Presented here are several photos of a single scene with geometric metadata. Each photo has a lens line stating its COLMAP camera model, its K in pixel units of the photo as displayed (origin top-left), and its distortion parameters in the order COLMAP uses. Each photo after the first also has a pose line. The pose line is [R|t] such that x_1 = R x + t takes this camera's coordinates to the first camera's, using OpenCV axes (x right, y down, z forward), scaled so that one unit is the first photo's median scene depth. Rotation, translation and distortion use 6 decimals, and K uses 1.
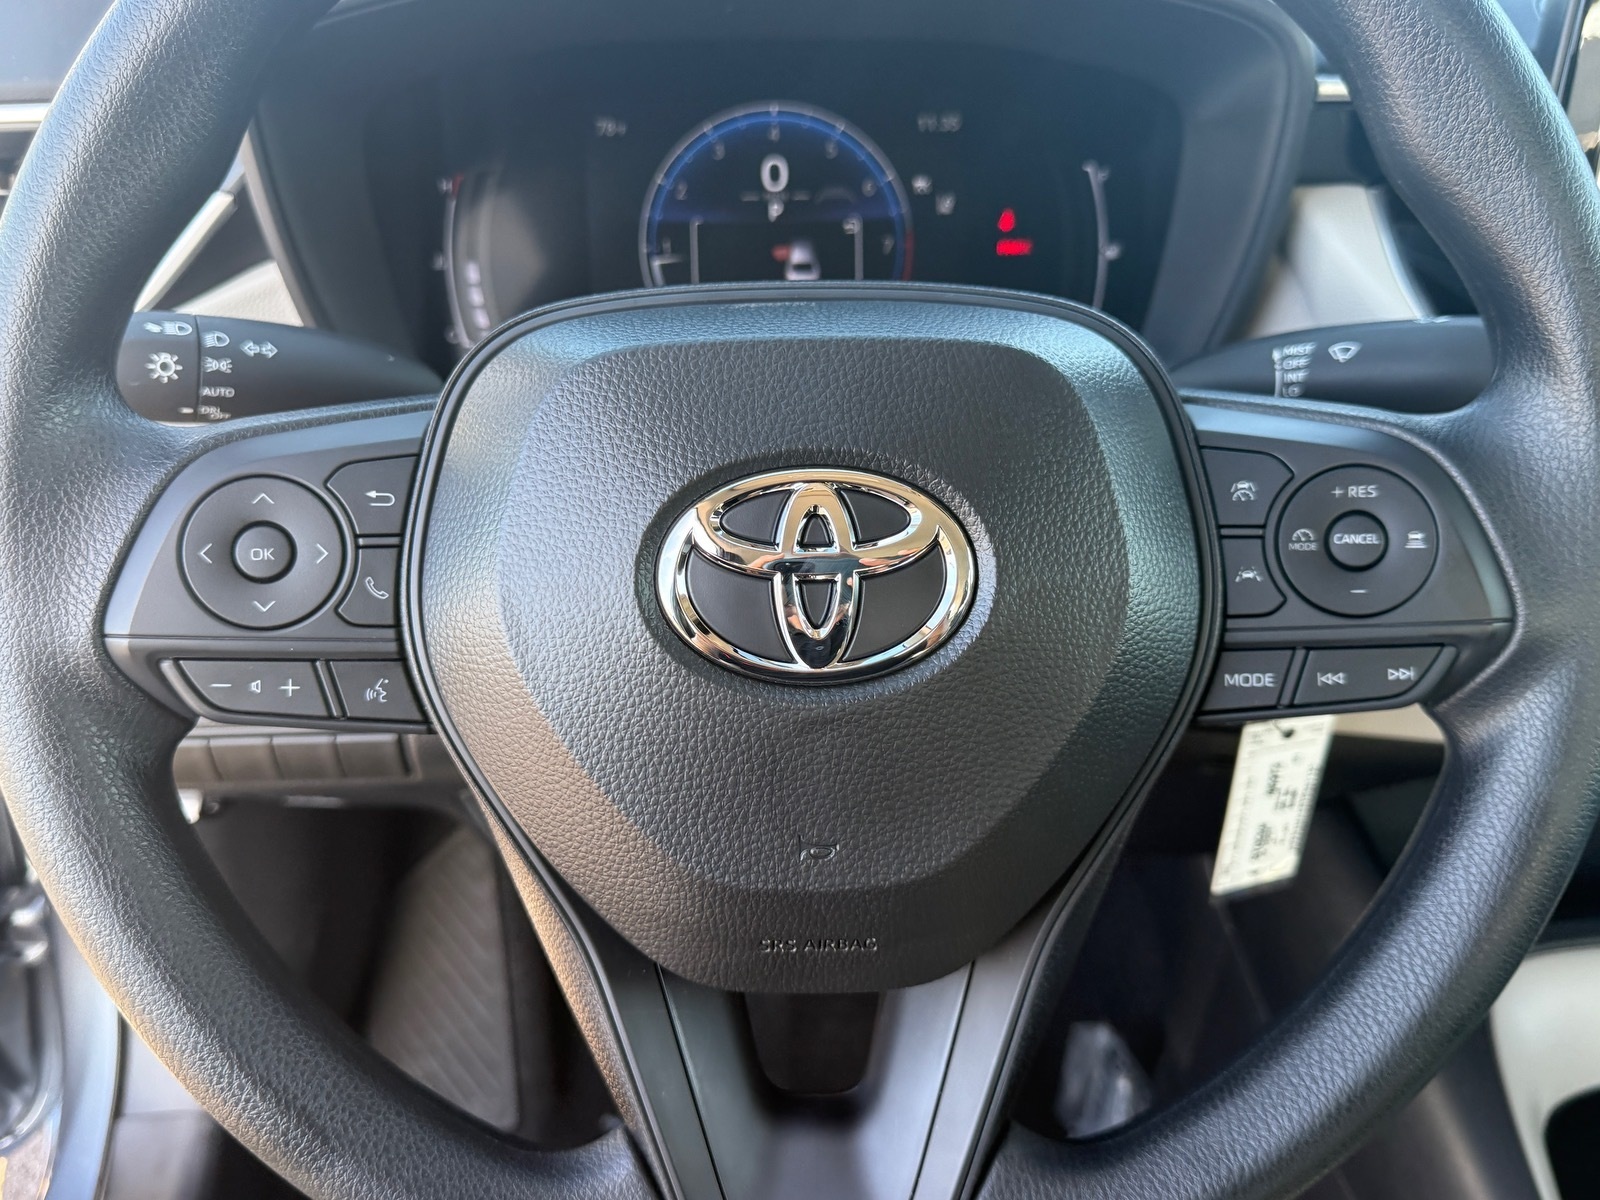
lens RADIAL K [[1381.6, 0, 802.9], [0, 1381.6, 603.8], [0, 0, 1]] dist [0.057307, -0.096915]
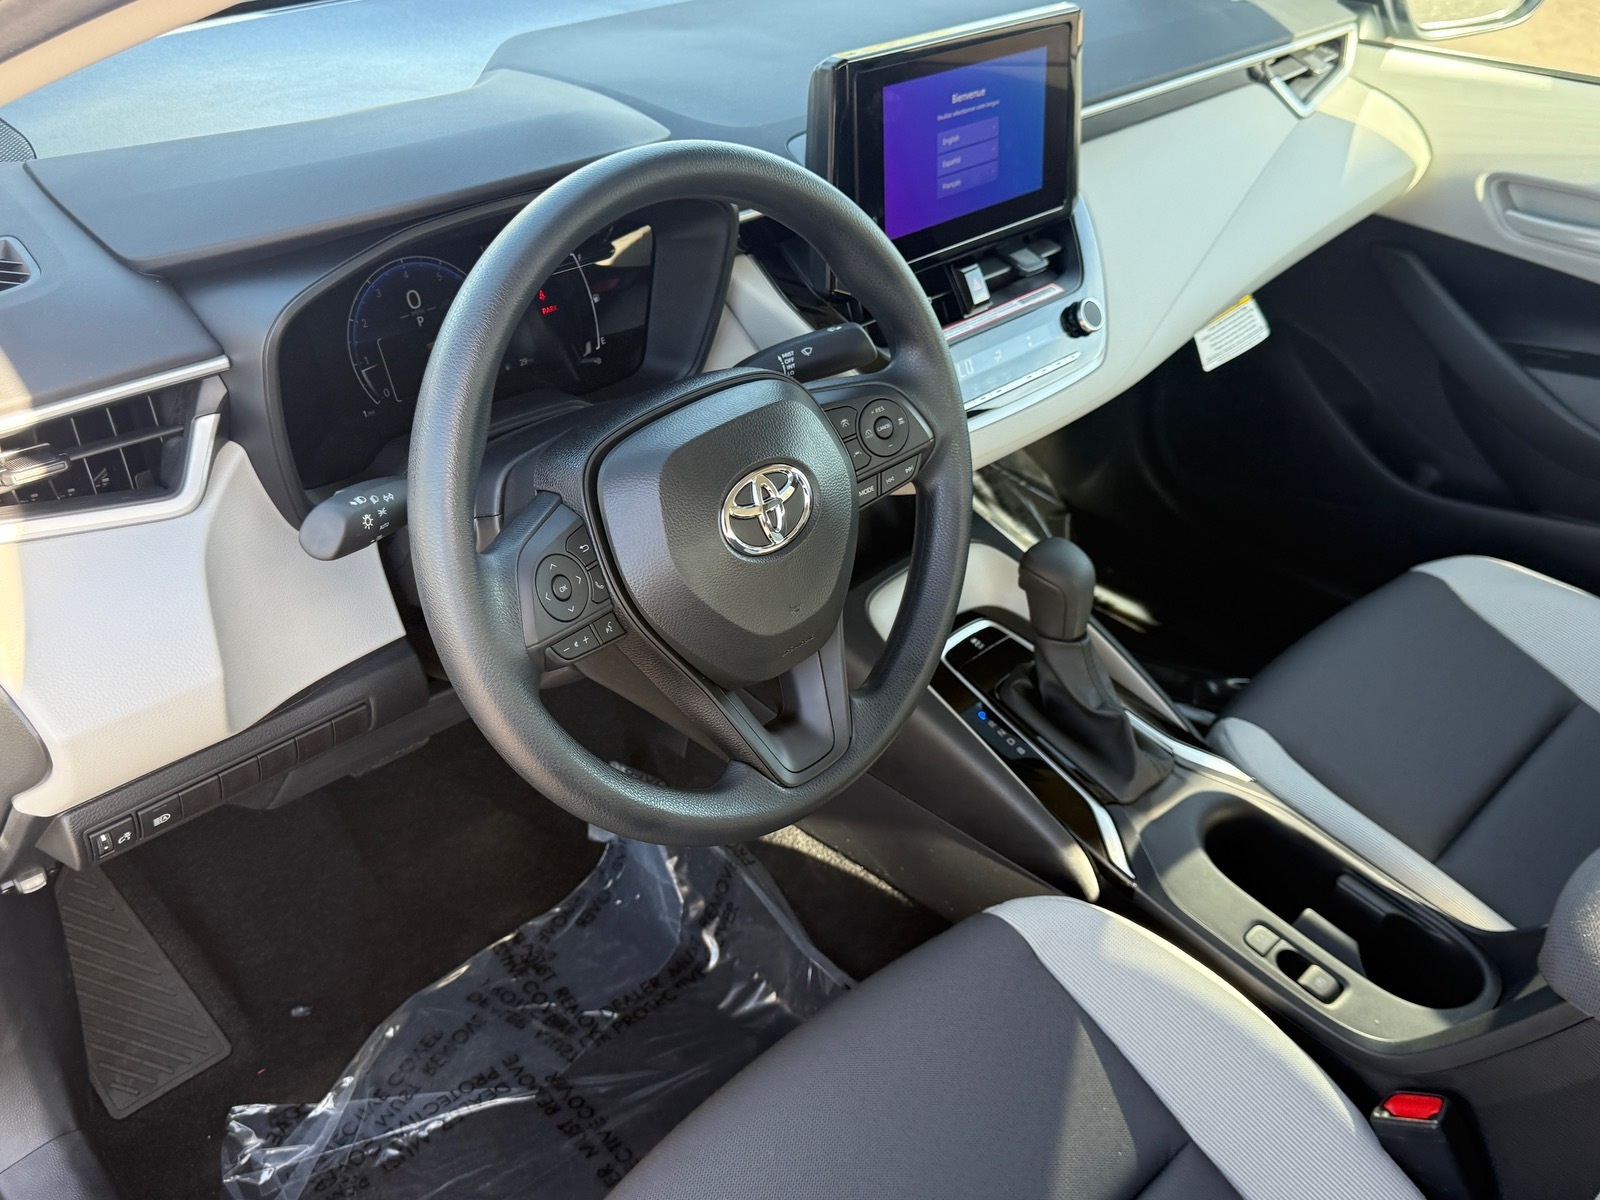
lens RADIAL K [[1515.4, 0, 785.1], [0, 1515.4, 597.4], [0, 0, 1]] dist [0.050472, 0.000000]
pose [[0.726056, -0.343946, 0.595435, -1.305636], [0.294346, 0.938029, 0.182925, -0.272341], [-0.621452, 0.042451, 0.782301, -0.935414]]
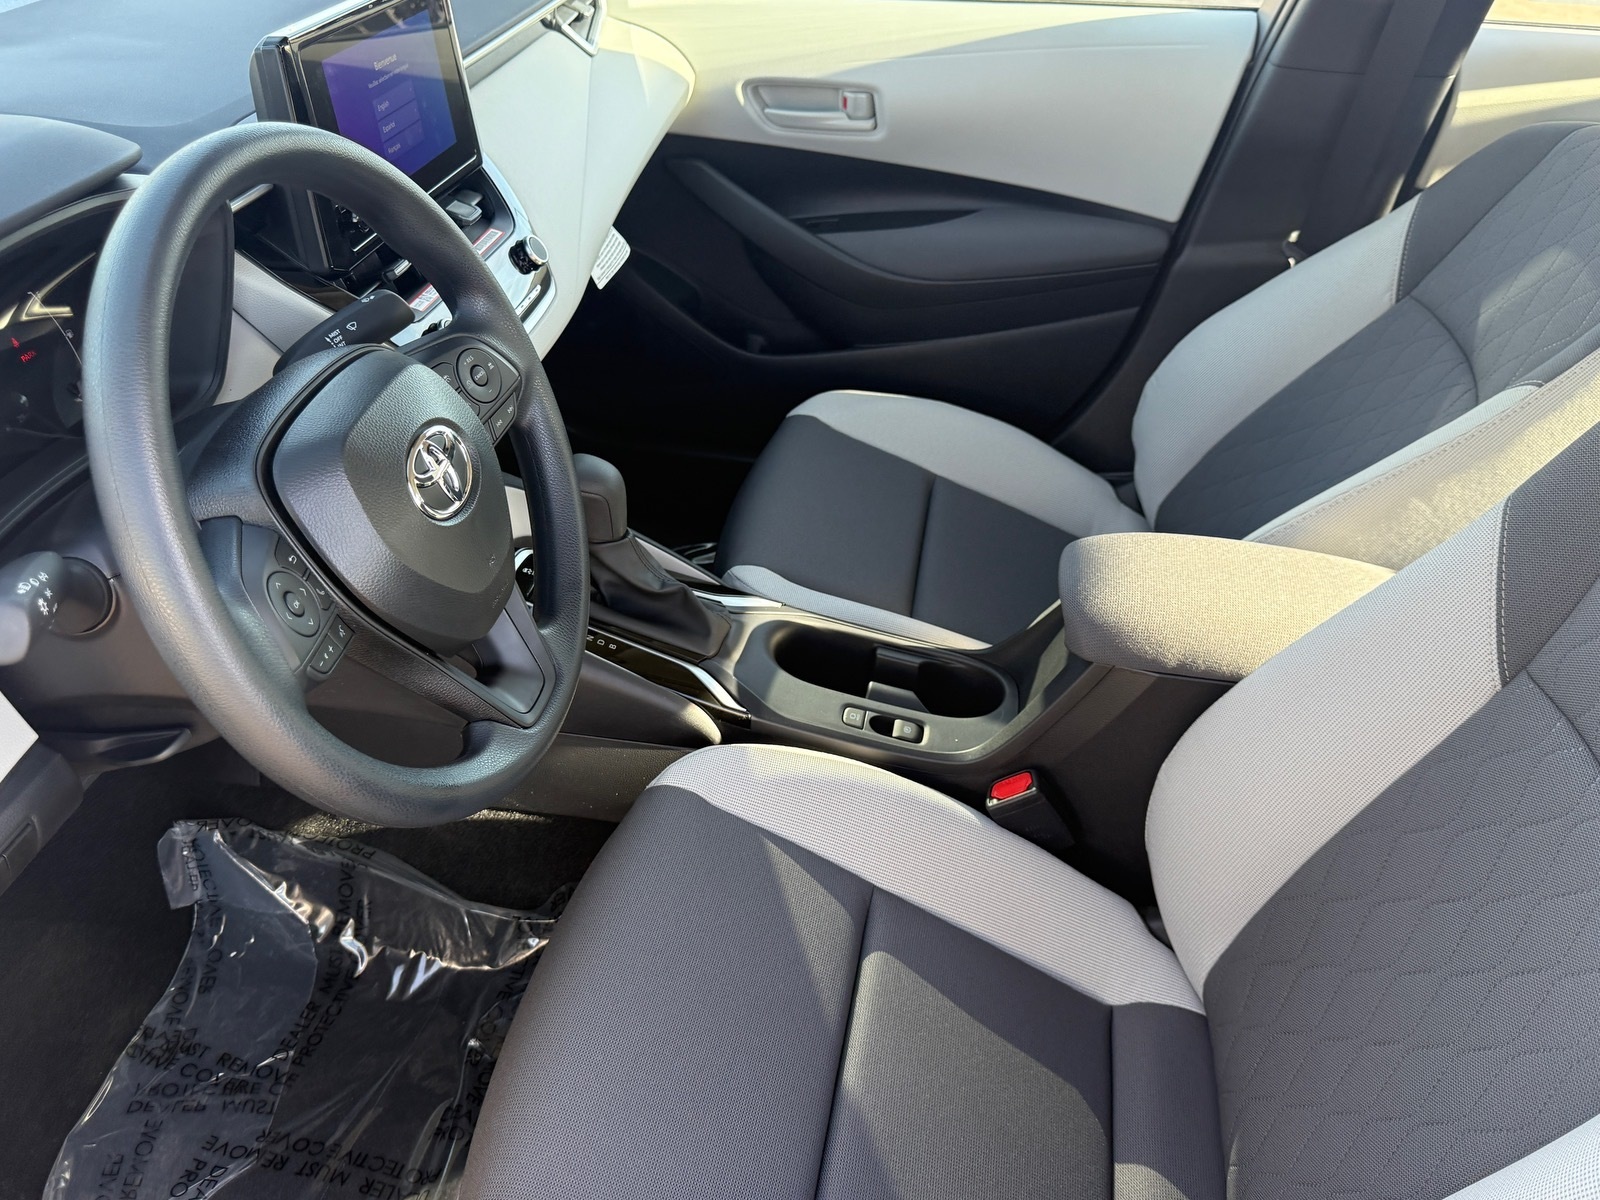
lens RADIAL K [[1381.6, 0, 805.6], [0, 1381.6, 608.5], [0, 0, 1]] dist [0.057307, -0.096915]
pose [[0.196835, -0.537886, 0.819716, -1.654601], [0.437546, 0.796389, 0.417514, -0.454846], [-0.877388, 0.276482, 0.392108, -0.432326]]
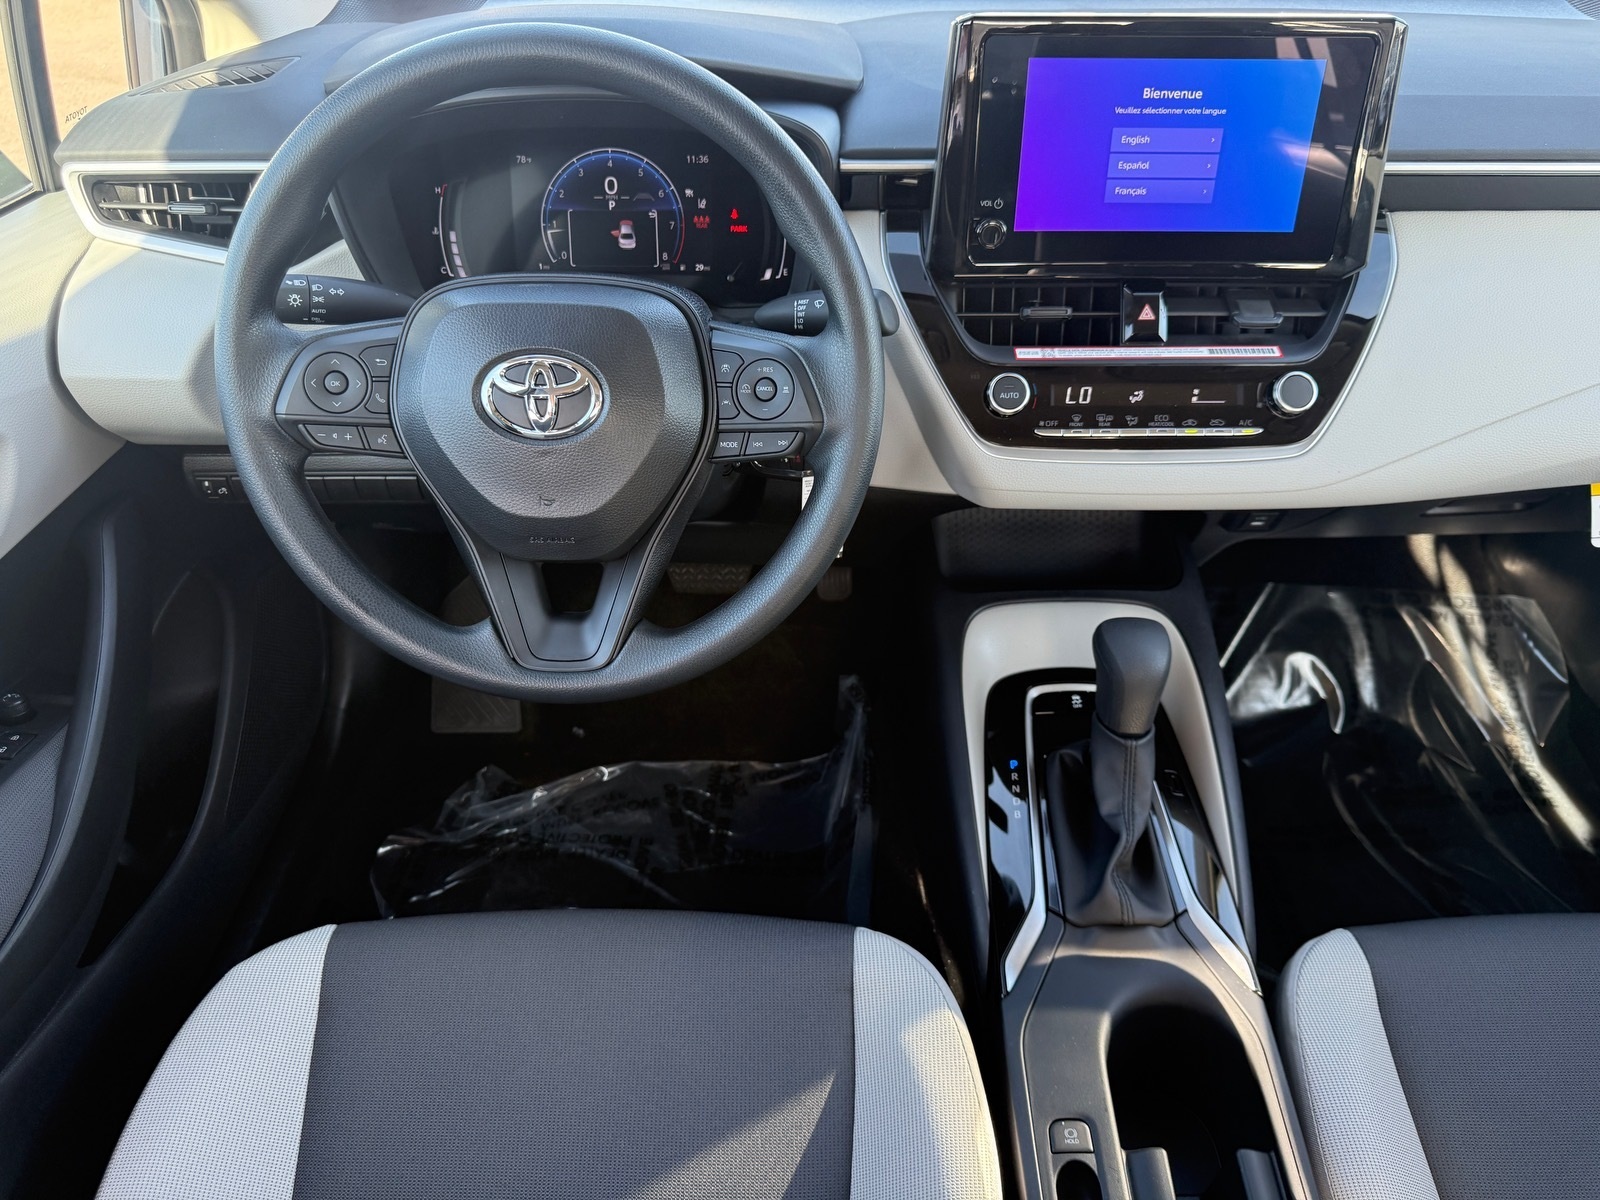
lens RADIAL K [[1186.5, 0, 800.6], [0, 1186.5, 610.0], [0, 0, 1]] dist [0.021238, -0.019226]
pose [[0.999035, 0.030871, -0.031238, 0.453453], [-0.026198, 0.989761, 0.140310, 0.039352], [0.035249, -0.139356, 0.989615, -0.990611]]
